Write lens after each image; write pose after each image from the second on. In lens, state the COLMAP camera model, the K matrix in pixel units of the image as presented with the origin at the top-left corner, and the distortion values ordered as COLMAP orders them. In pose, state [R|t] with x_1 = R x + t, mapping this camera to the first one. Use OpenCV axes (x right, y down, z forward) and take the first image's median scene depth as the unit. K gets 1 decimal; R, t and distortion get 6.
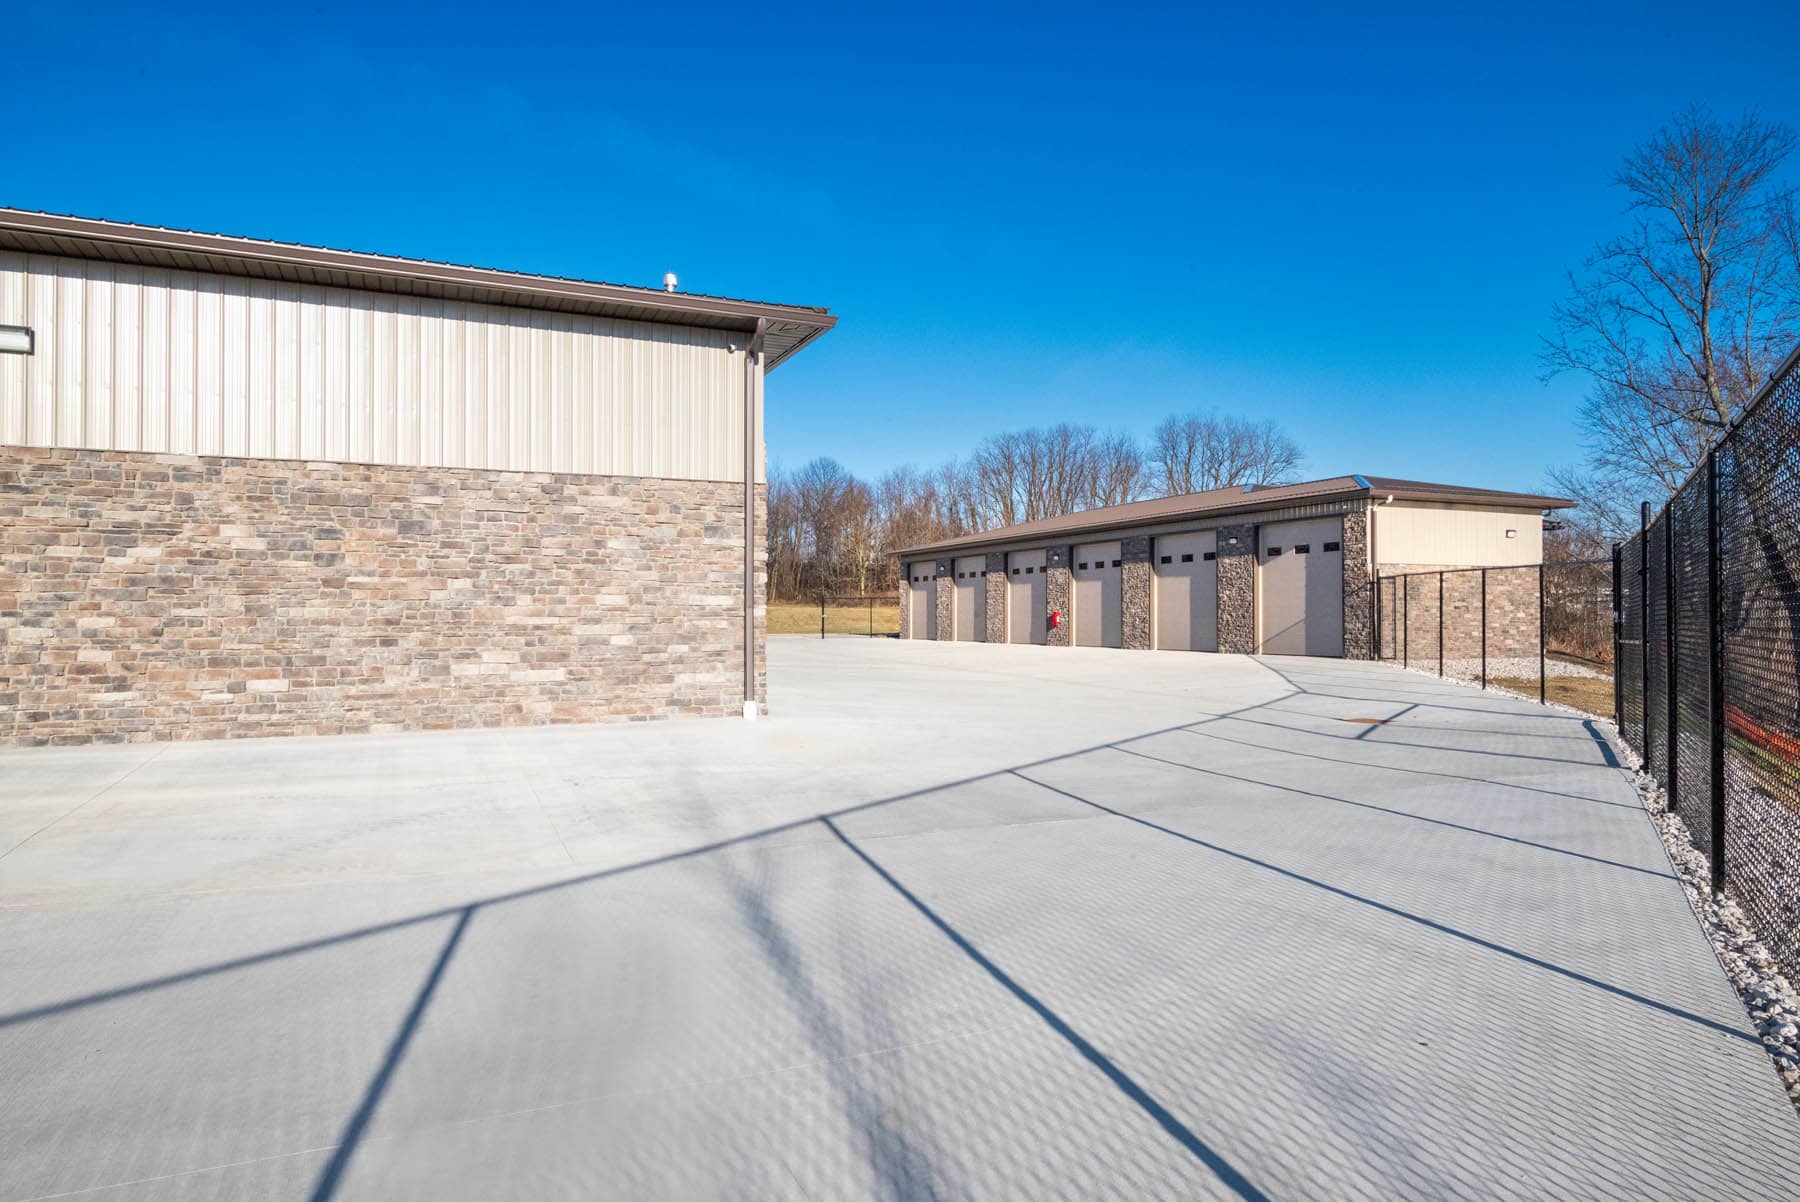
lens RADIAL K [[1069.8, 0, 895.0], [0, 1069.8, 596.8], [0, 0, 1]] dist [0.007420, 0.000306]
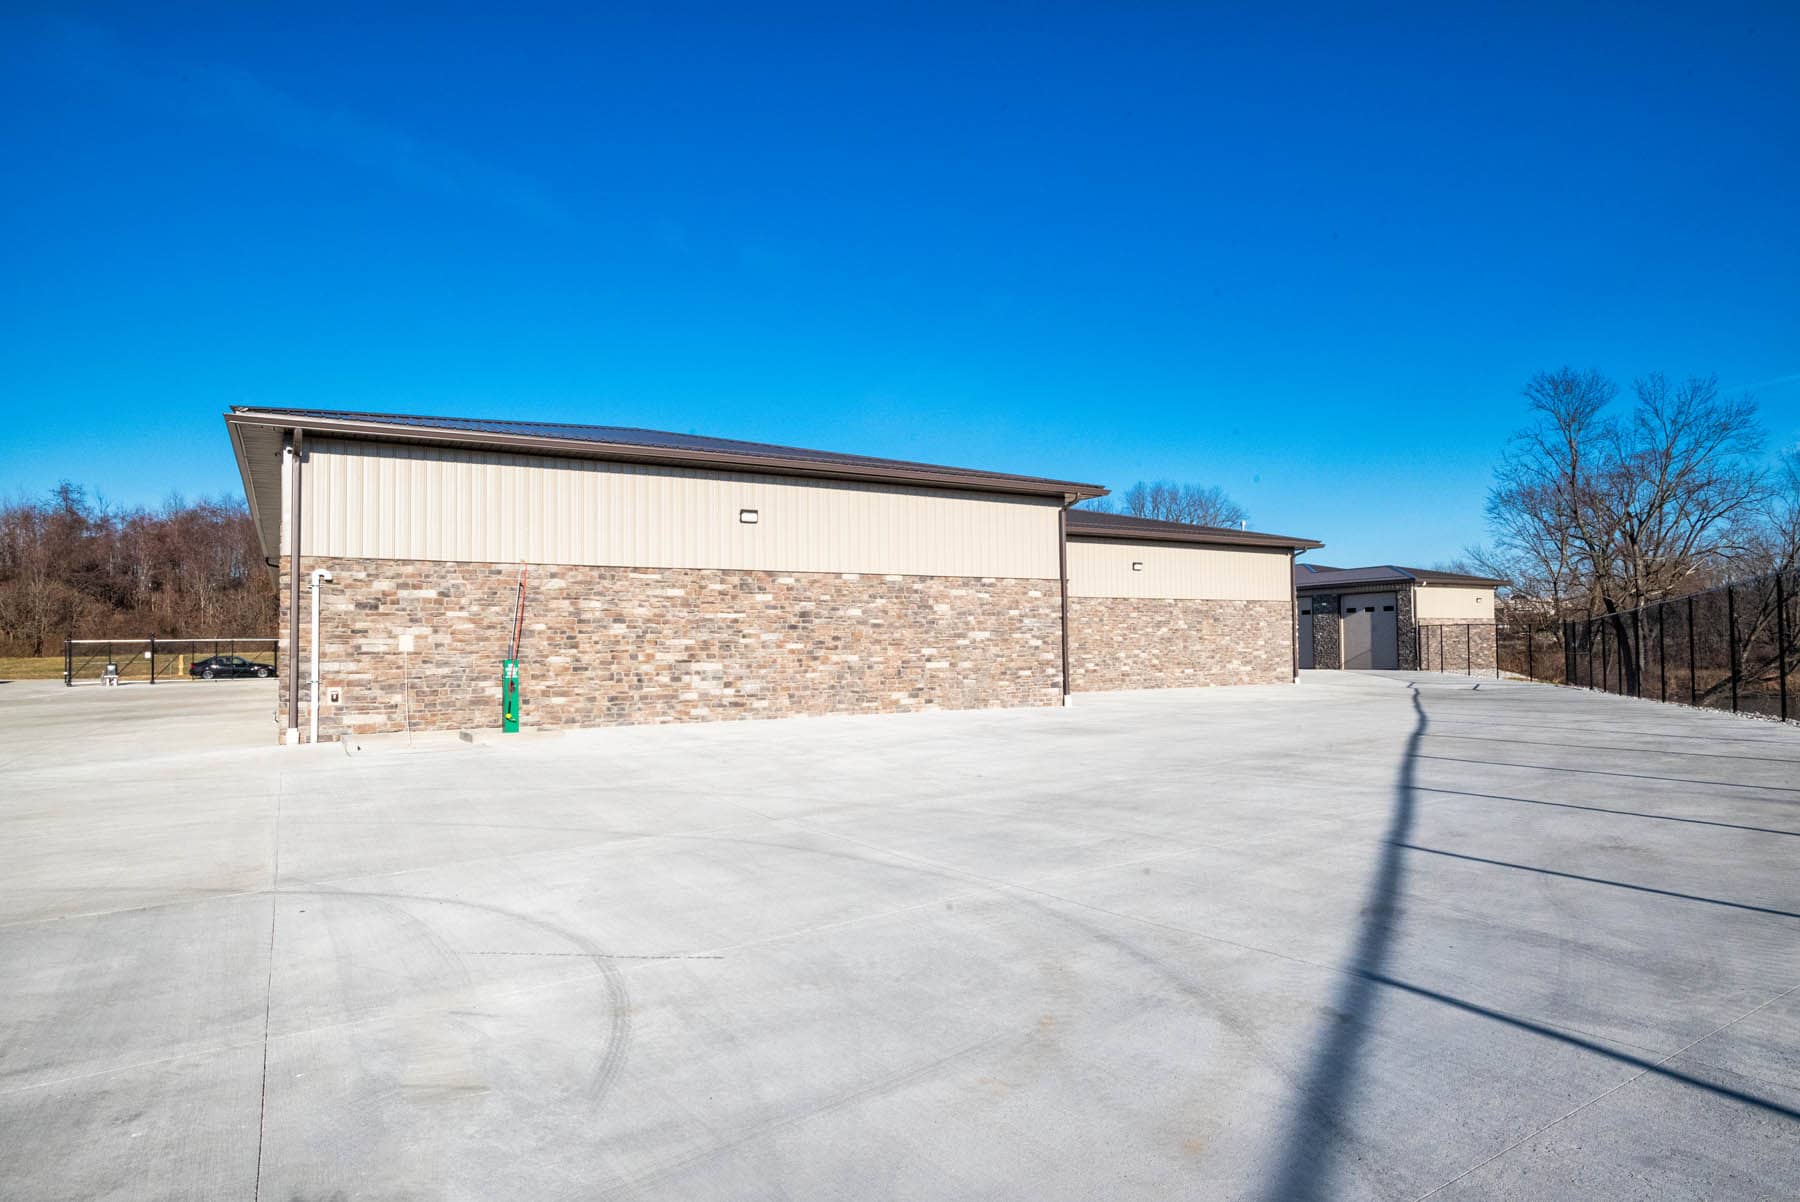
lens RADIAL K [[1069.8, 0, 905.0], [0, 1069.8, 613.8], [0, 0, 1]] dist [0.007420, 0.000306]
pose [[0.993325, -0.005390, 0.115221, -0.635466], [0.007363, 0.999833, -0.016701, -0.014089], [-0.115111, 0.017438, 0.993200, -0.729428]]
